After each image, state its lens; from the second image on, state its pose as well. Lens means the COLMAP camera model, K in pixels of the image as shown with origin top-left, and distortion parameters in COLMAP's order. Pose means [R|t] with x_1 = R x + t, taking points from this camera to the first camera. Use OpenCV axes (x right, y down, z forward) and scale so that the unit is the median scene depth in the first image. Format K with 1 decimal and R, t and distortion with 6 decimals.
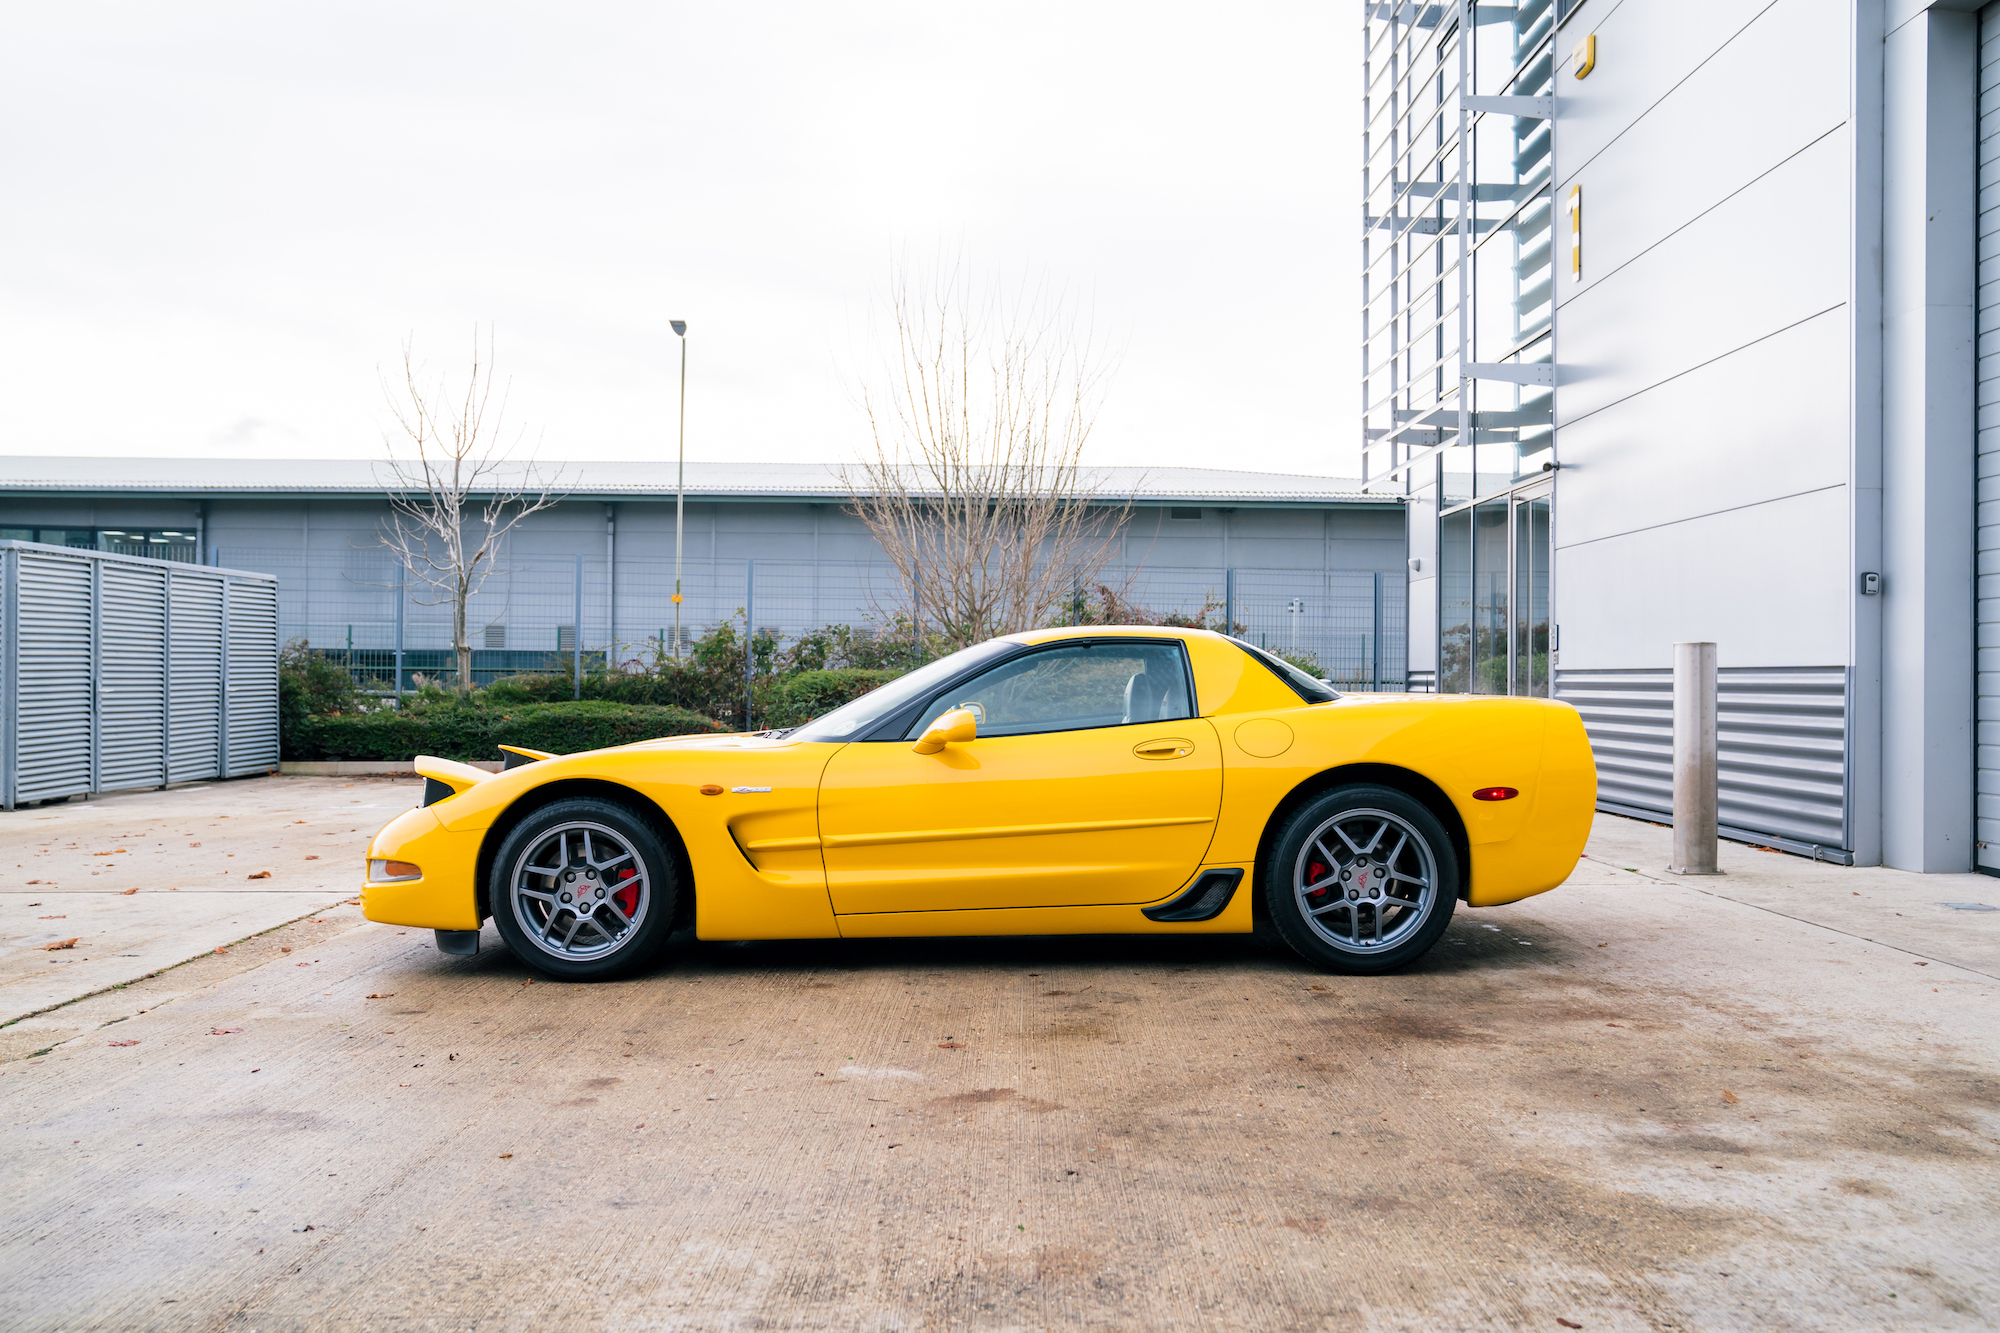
lens RADIAL K [[1717.9, 0, 998.7], [0, 1717.9, 665.7], [0, 0, 1]] dist [-0.006004, 0.046628]
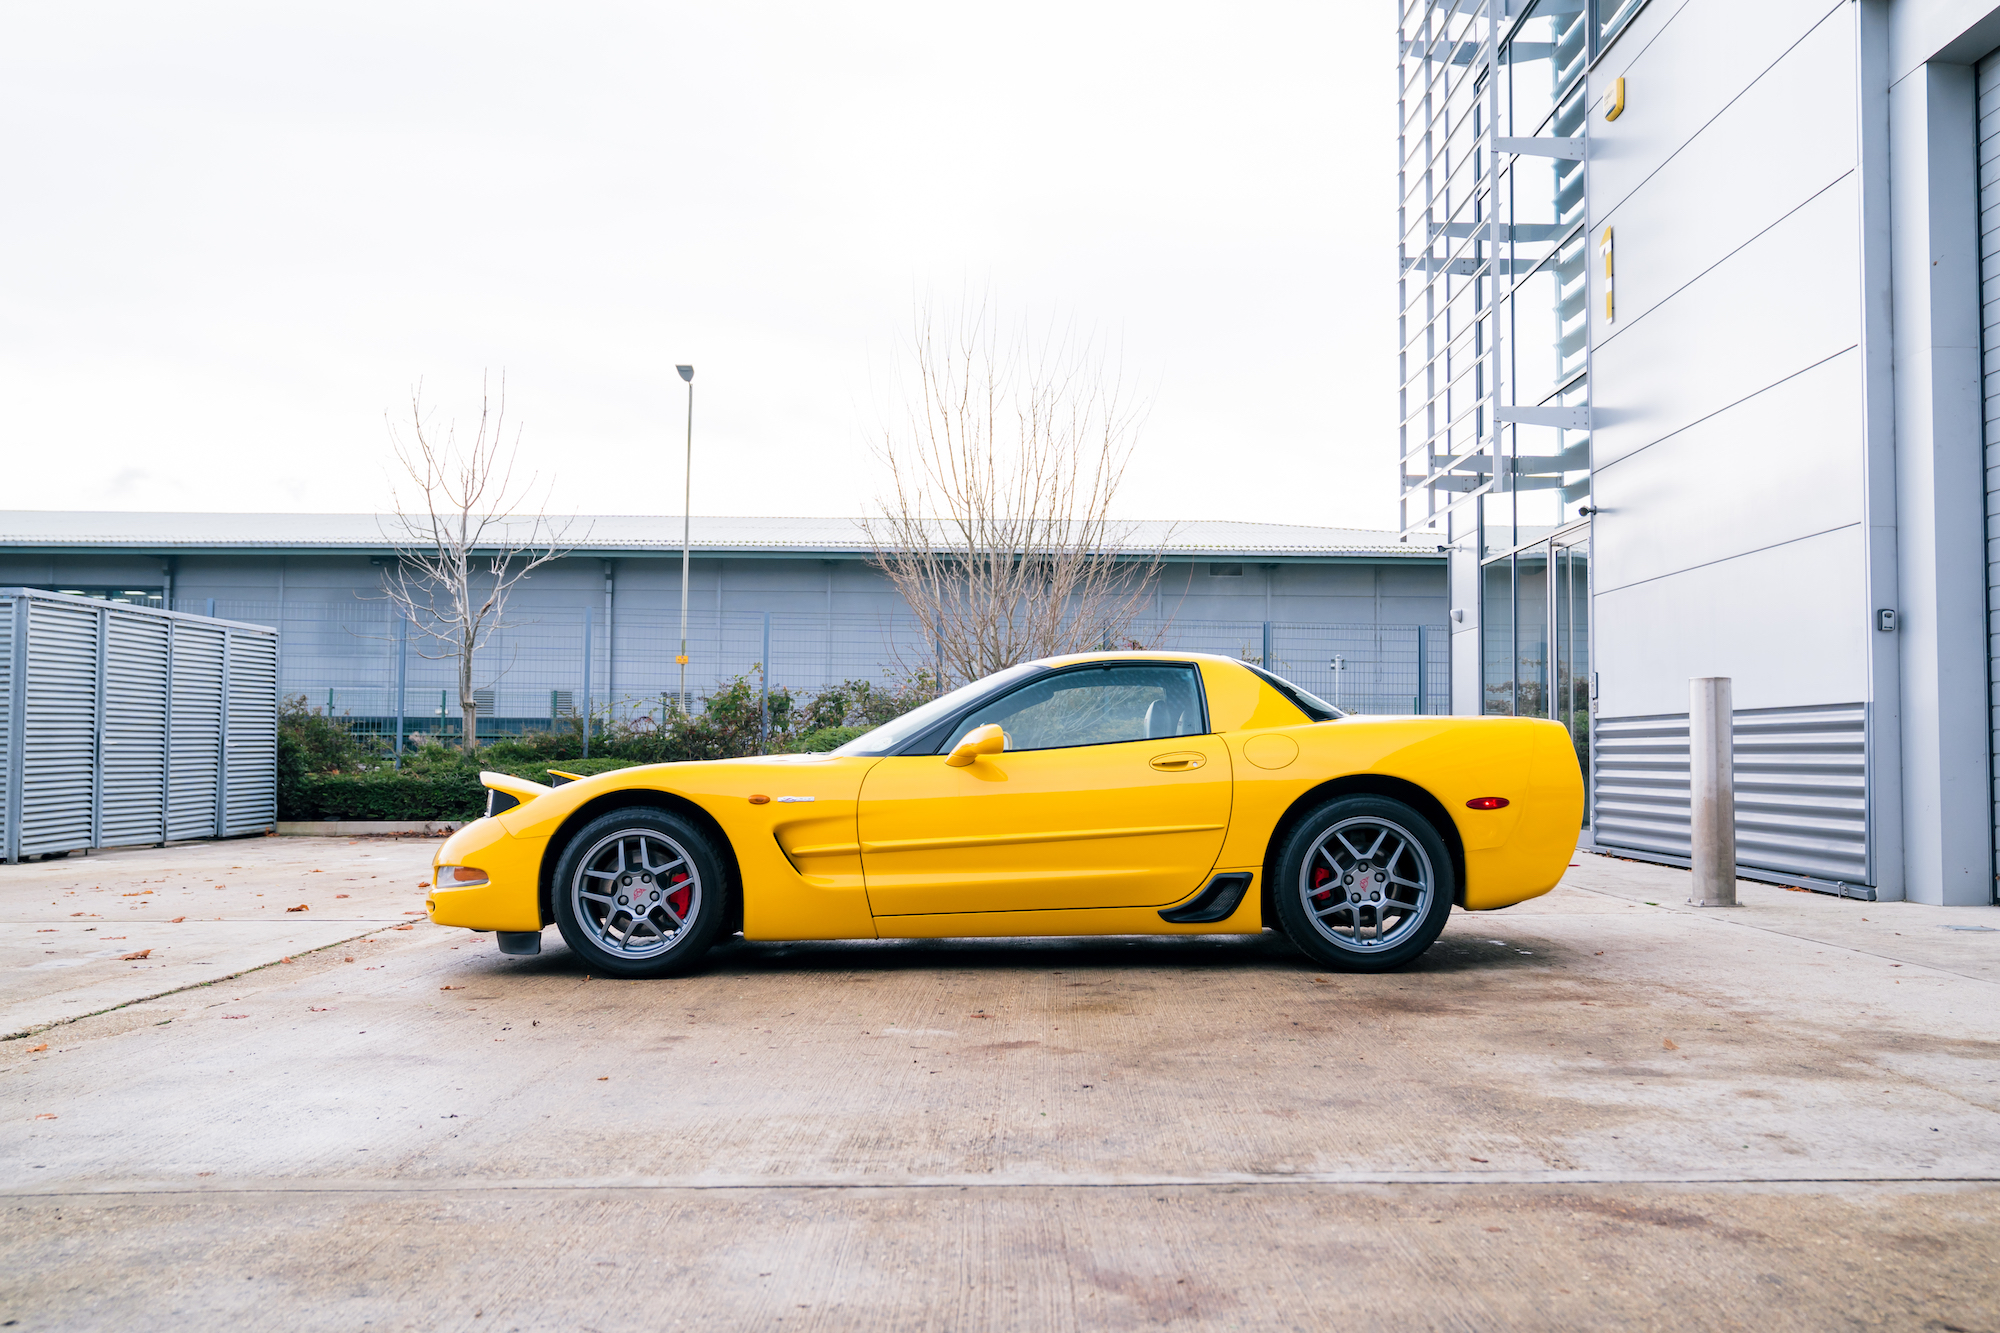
lens RADIAL K [[1932.0, 0, 1004.1], [0, 1932.0, 668.1], [0, 0, 1]] dist [0.047189, 0.000000]
pose [[0.999941, -0.000865, -0.010807, 0.000174], [0.000406, 0.999103, -0.042341, 0.029480], [0.010834, 0.042334, 0.999045, -0.154485]]
